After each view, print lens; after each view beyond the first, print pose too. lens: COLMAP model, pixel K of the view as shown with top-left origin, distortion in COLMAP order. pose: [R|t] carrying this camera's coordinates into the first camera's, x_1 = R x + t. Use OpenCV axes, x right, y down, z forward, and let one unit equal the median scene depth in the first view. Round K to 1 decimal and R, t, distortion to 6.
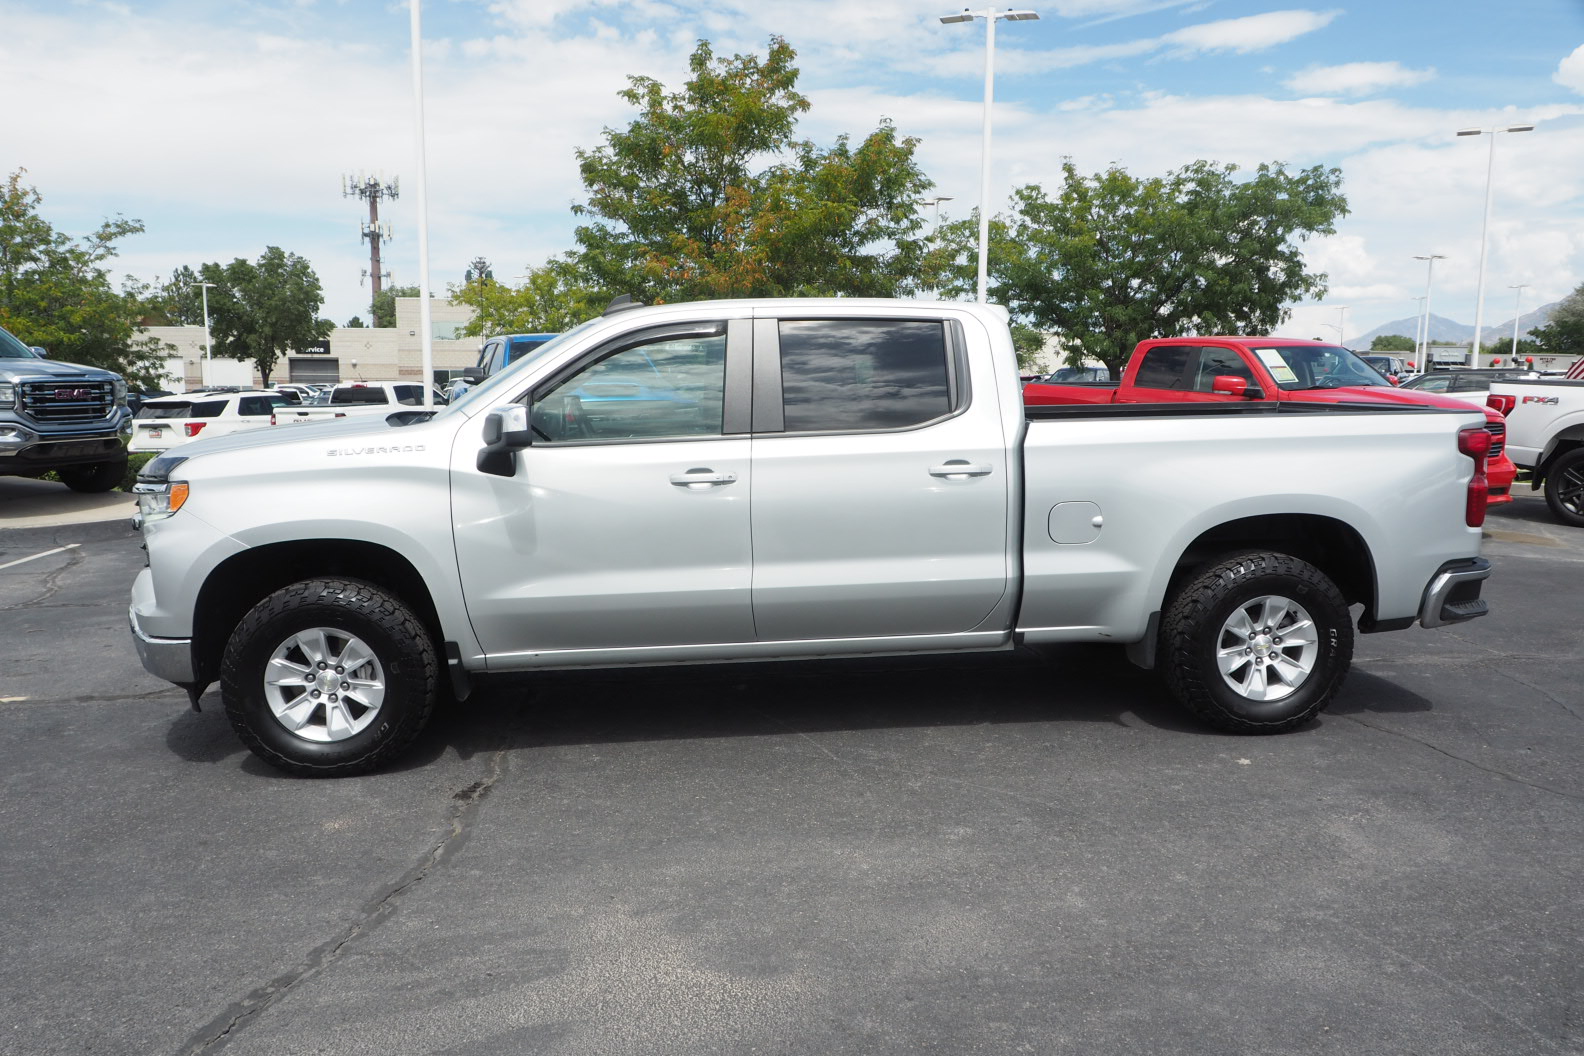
lens RADIAL K [[1182.7, 0, 779.9], [0, 1182.7, 530.9], [0, 0, 1]] dist [-0.001458, -0.005235]
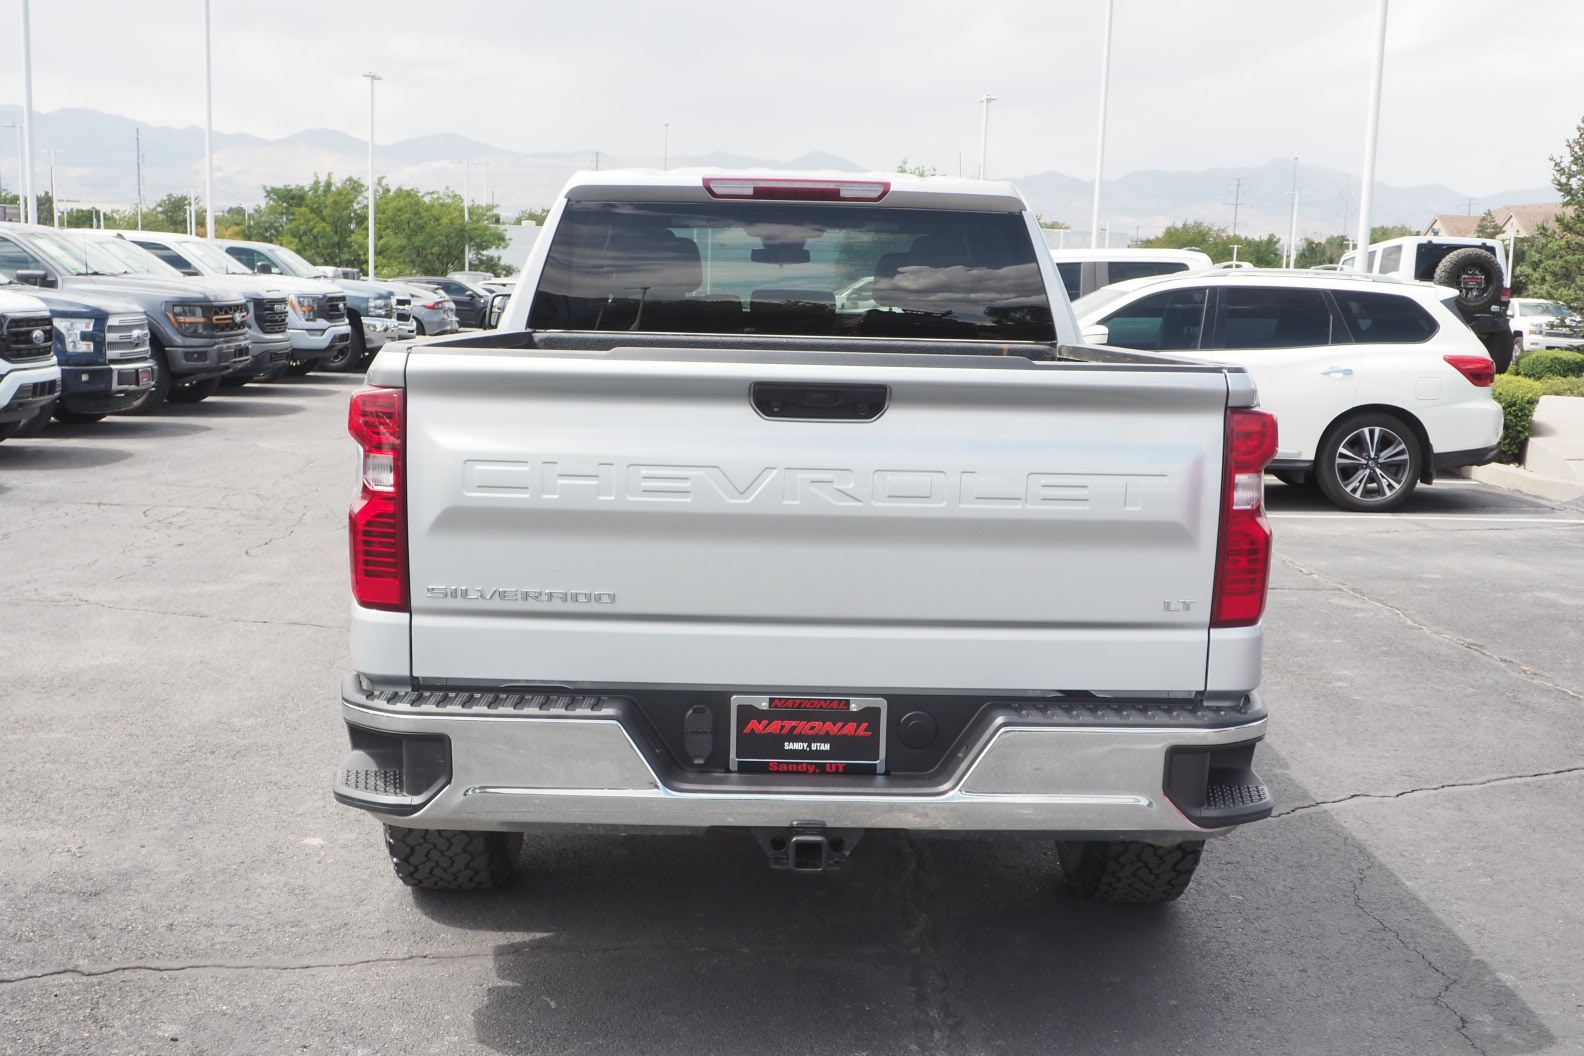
lens RADIAL K [[1797.5, 0, 787.8], [0, 1797.5, 558.5], [0, 0, 1]] dist [-0.005020, 0.013259]
pose [[-0.080131, 0.155666, -0.984554, 1.296872], [-0.154922, 0.973783, 0.166572, -0.165159], [0.984672, 0.165877, -0.053914, 1.243065]]
